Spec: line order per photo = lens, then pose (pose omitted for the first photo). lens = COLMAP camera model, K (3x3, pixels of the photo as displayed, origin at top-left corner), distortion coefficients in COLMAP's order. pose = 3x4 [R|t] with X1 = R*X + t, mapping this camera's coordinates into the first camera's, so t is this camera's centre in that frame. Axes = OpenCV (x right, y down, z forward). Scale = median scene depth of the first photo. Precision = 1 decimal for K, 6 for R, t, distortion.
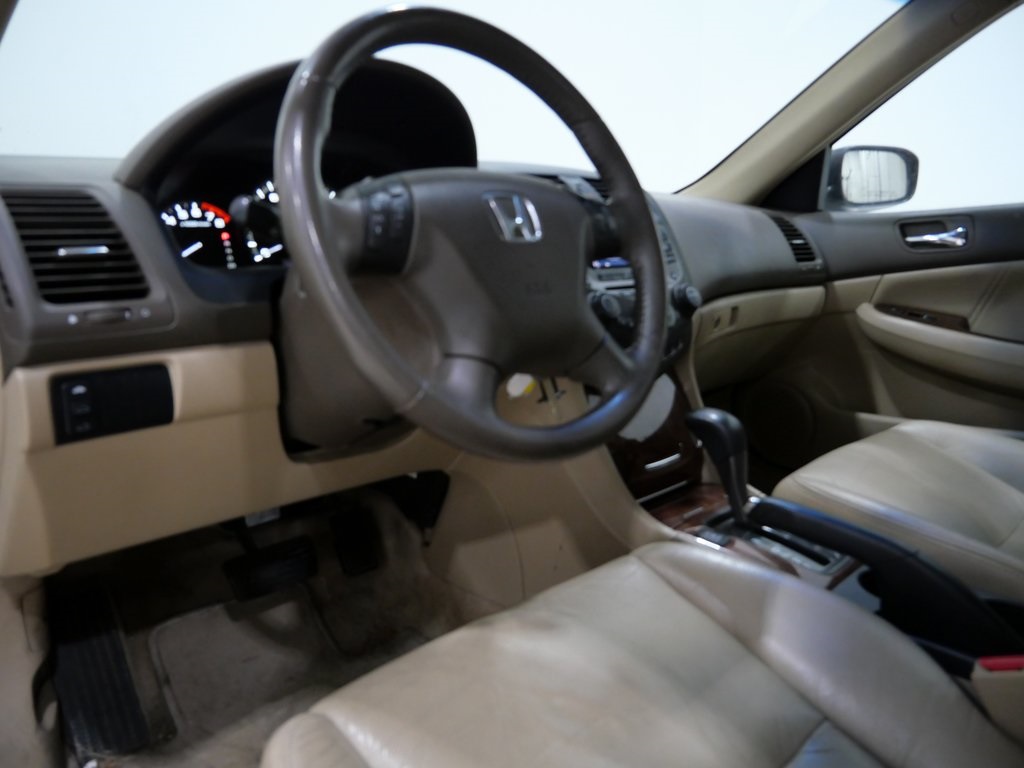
lens RADIAL K [[732.9, 0, 512.1], [0, 732.9, 383.4], [0, 0, 1]] dist [-0.023195, 0.007118]
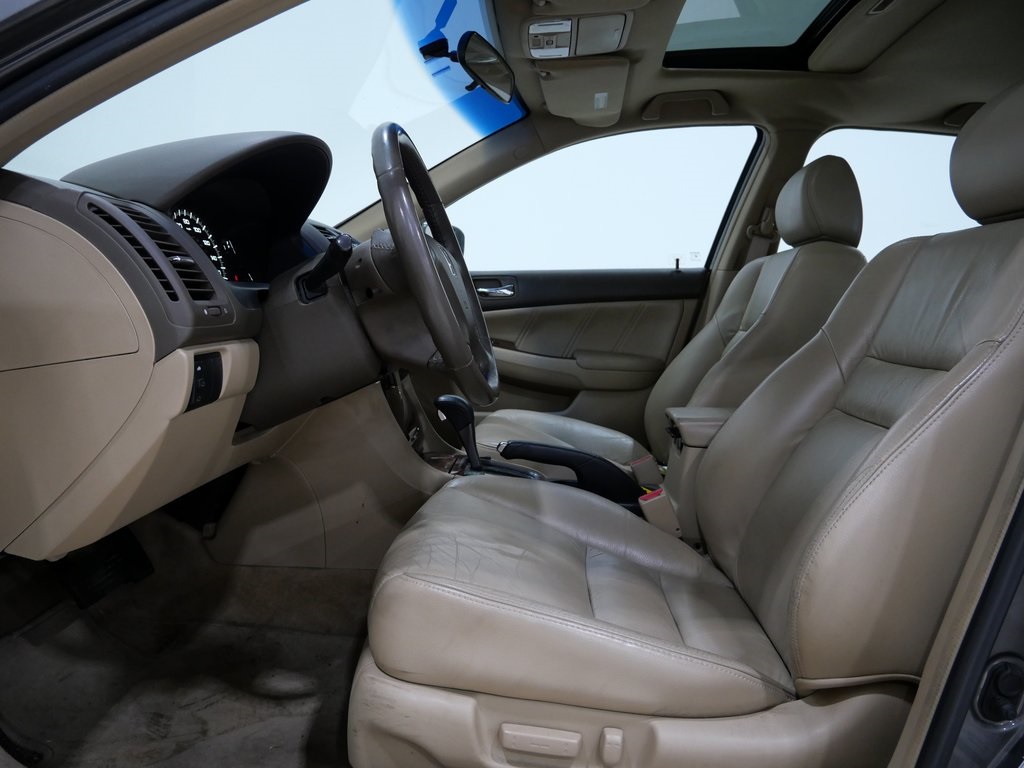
lens RADIAL K [[732.9, 0, 514.3], [0, 732.9, 383.8], [0, 0, 1]] dist [-0.023195, 0.007118]
pose [[0.731017, -0.036767, 0.681368, -0.454848], [0.083120, 0.995909, -0.035437, 0.054317], [-0.677278, 0.082540, 0.731083, -0.128708]]
